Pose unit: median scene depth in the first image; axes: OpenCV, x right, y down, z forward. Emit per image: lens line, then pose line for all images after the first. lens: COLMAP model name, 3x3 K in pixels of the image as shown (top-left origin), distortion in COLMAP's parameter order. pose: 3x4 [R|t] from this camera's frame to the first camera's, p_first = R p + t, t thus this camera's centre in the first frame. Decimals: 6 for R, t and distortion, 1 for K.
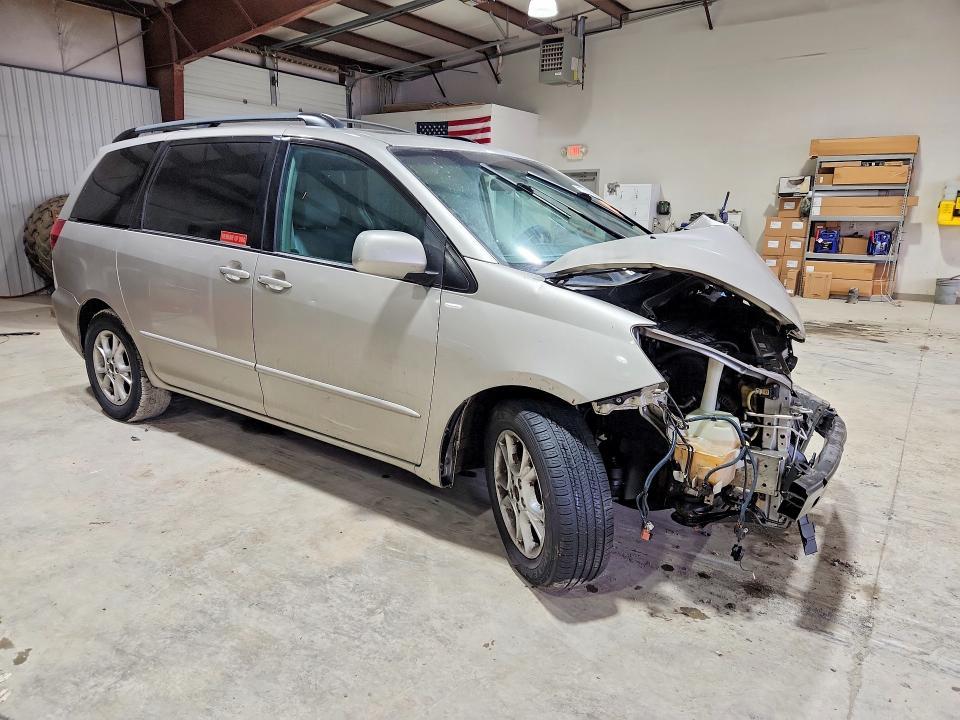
lens RADIAL K [[637.9, 0, 480.0], [0, 637.9, 360.0], [0, 0, 1]] dist [0.003520, -0.000432]
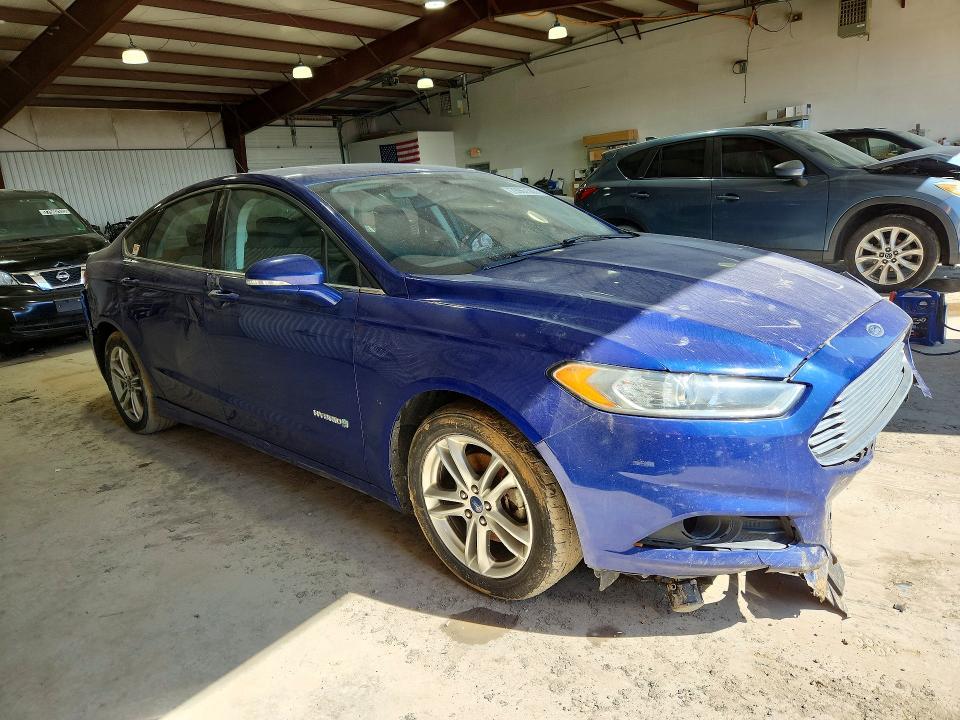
lens RADIAL K [[637.9, 0, 480.0], [0, 637.9, 360.0], [0, 0, 1]] dist [0.003520, -0.000432]
pose [[0.991467, -0.075848, -0.106021, 0.650726], [0.079459, 0.996379, 0.030261, 0.345482], [0.103342, -0.038427, 0.993903, -1.433166]]
